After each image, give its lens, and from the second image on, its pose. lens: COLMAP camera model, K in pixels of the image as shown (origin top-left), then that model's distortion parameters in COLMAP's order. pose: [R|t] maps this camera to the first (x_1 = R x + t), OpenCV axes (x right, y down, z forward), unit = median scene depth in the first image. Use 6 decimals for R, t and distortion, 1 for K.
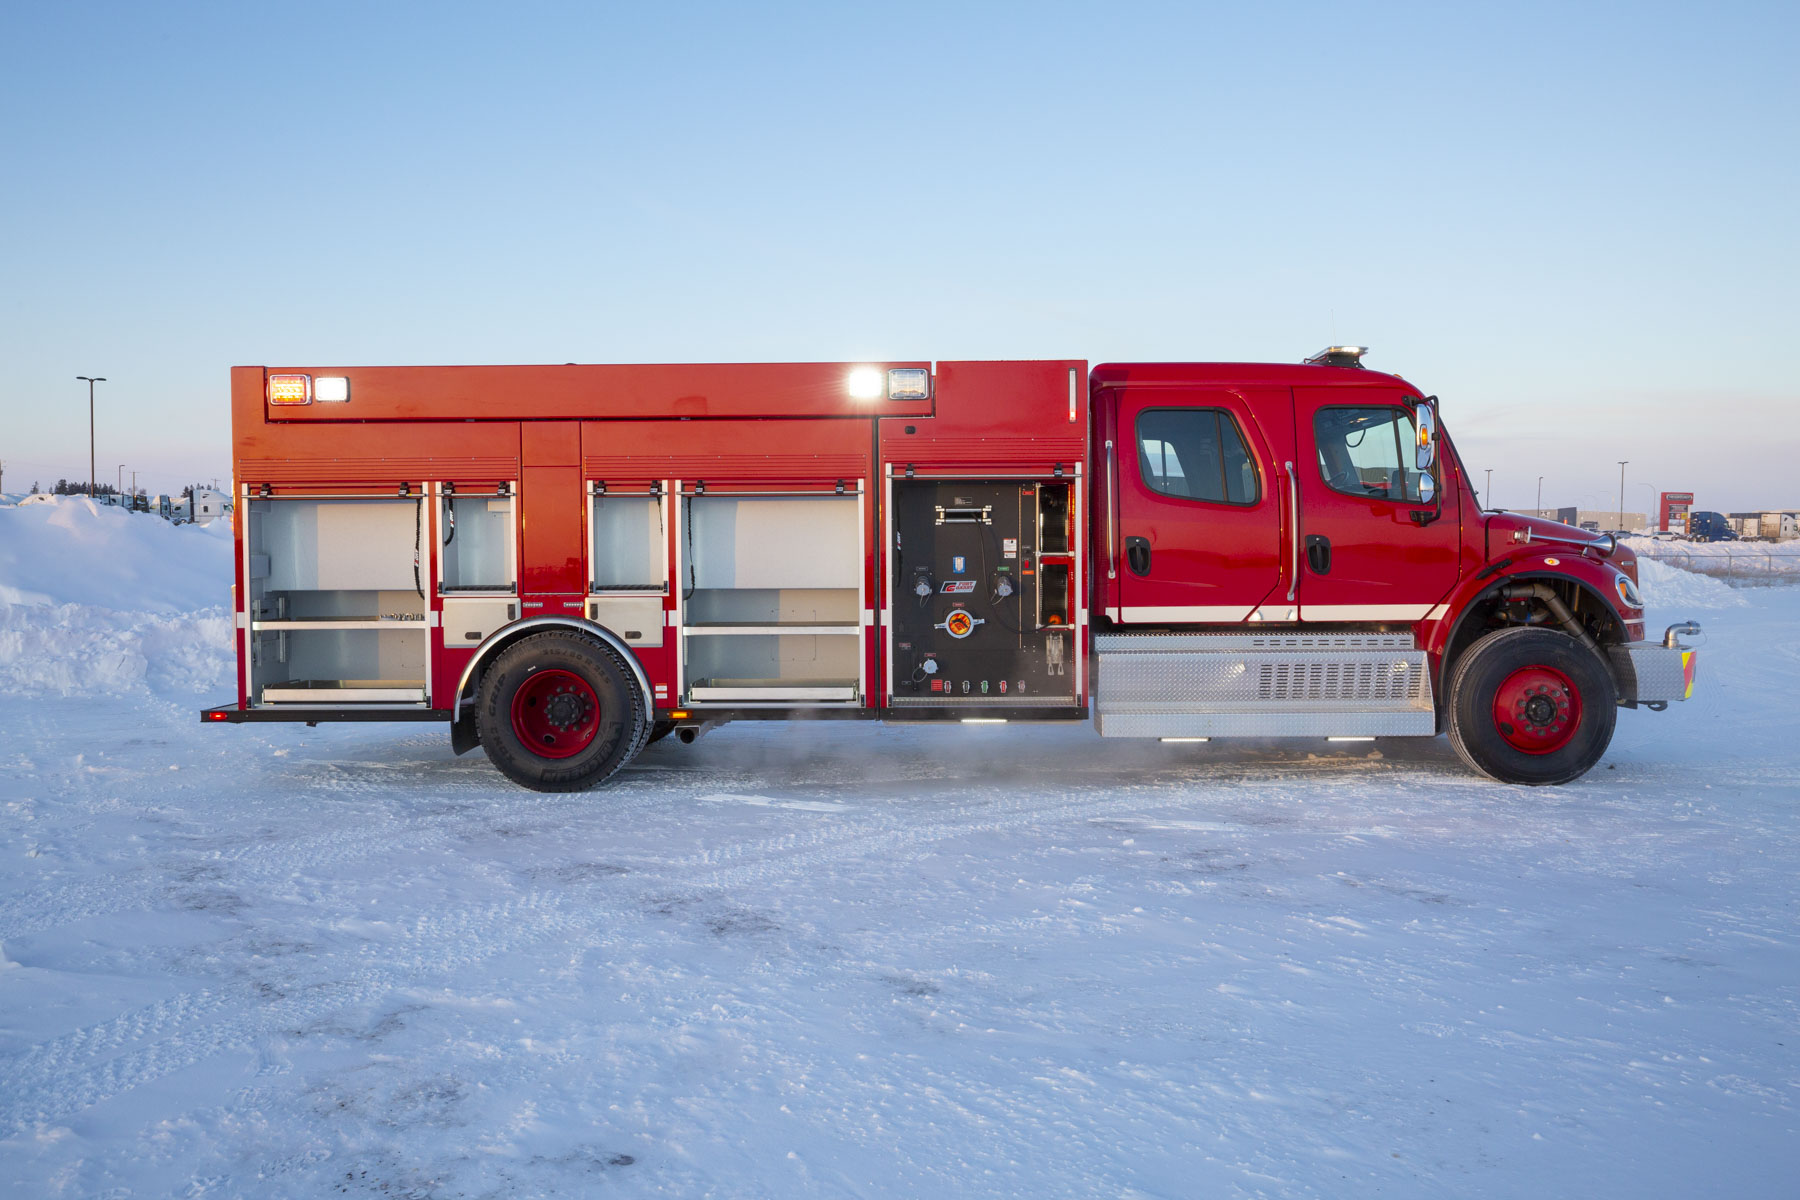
lens RADIAL K [[1301.3, 0, 819.0], [0, 1301.3, 576.2], [0, 0, 1]] dist [-0.003475, -0.000469]
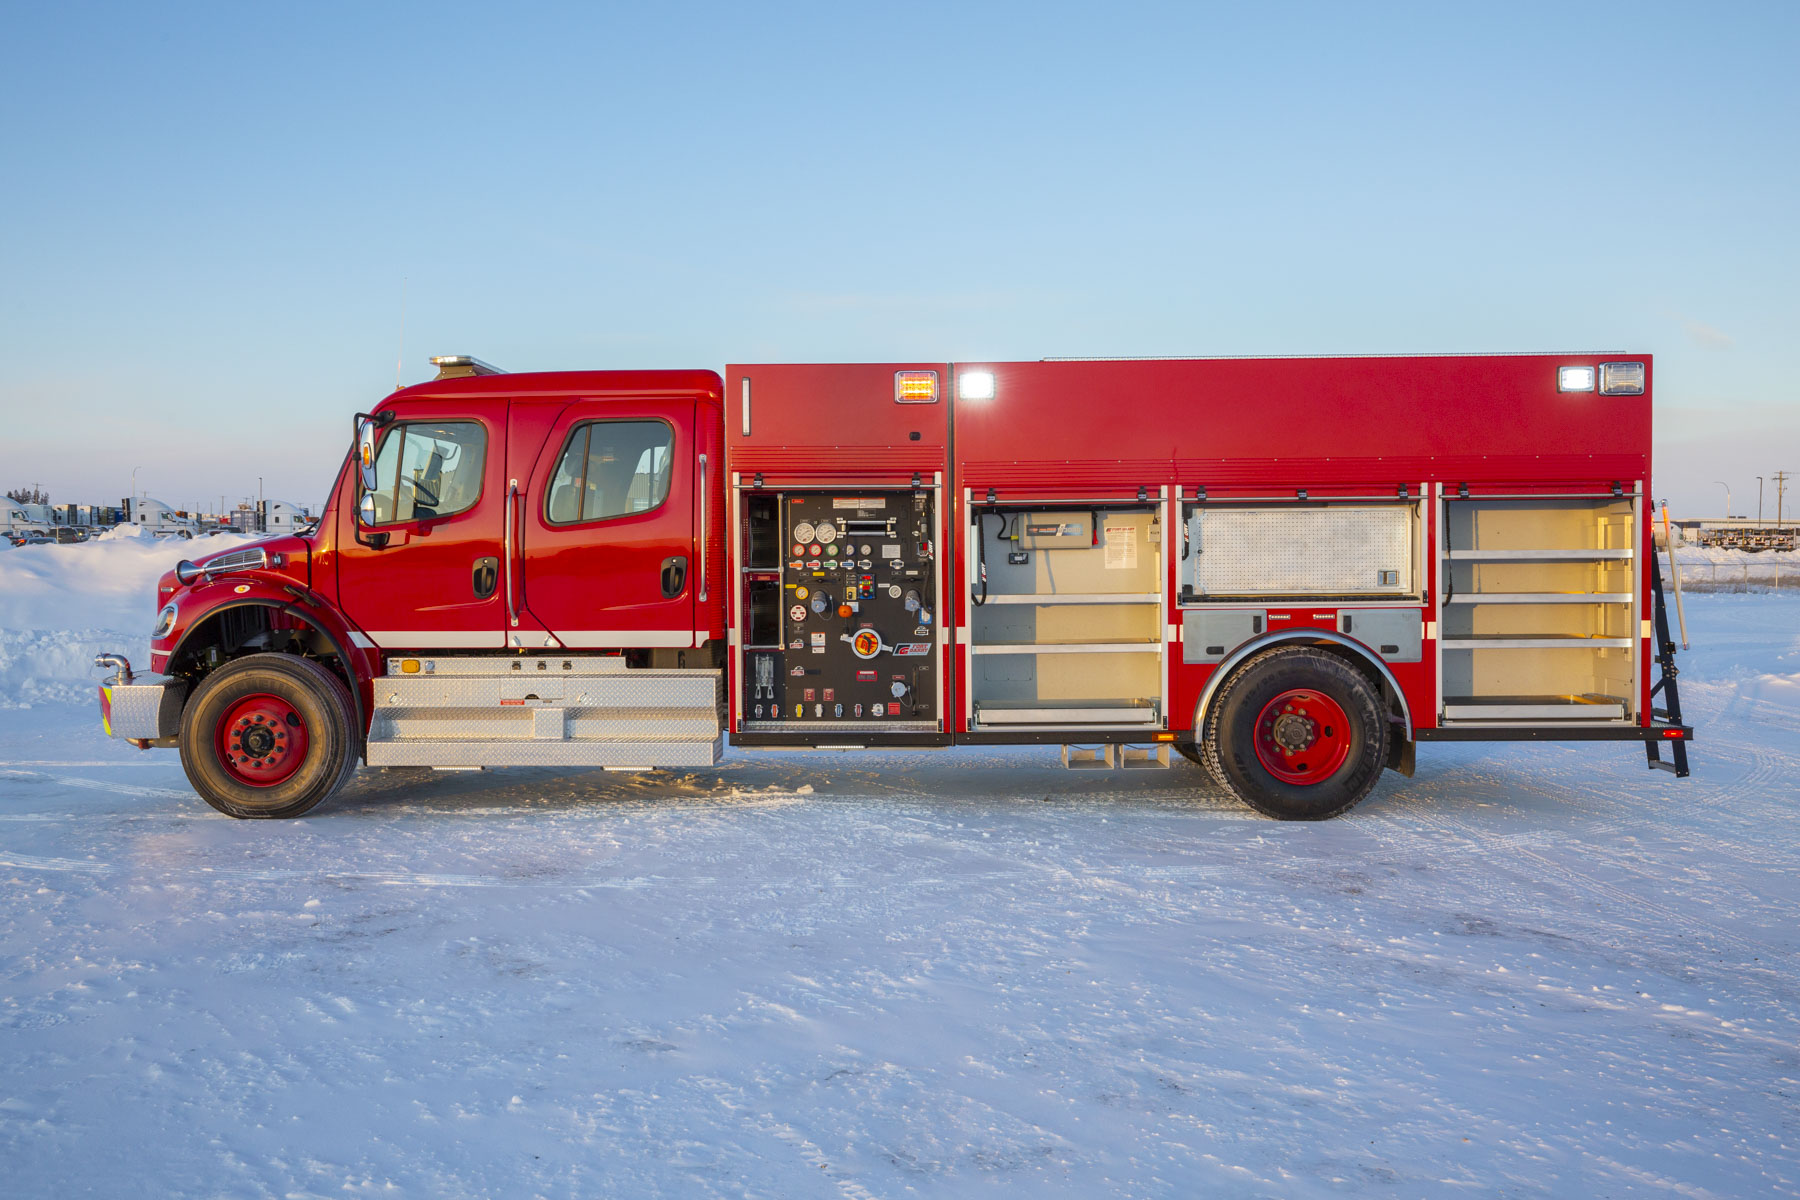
lens RADIAL K [[1386.5, 0, 891.5], [0, 1386.5, 608.6], [0, 0, 1]] dist [0.009058, 0.002702]
pose [[0.999908, -0.003636, 0.013068, -0.509840], [0.003481, 0.999923, 0.011886, 0.003087], [-0.013110, -0.011839, 0.999844, 0.010991]]
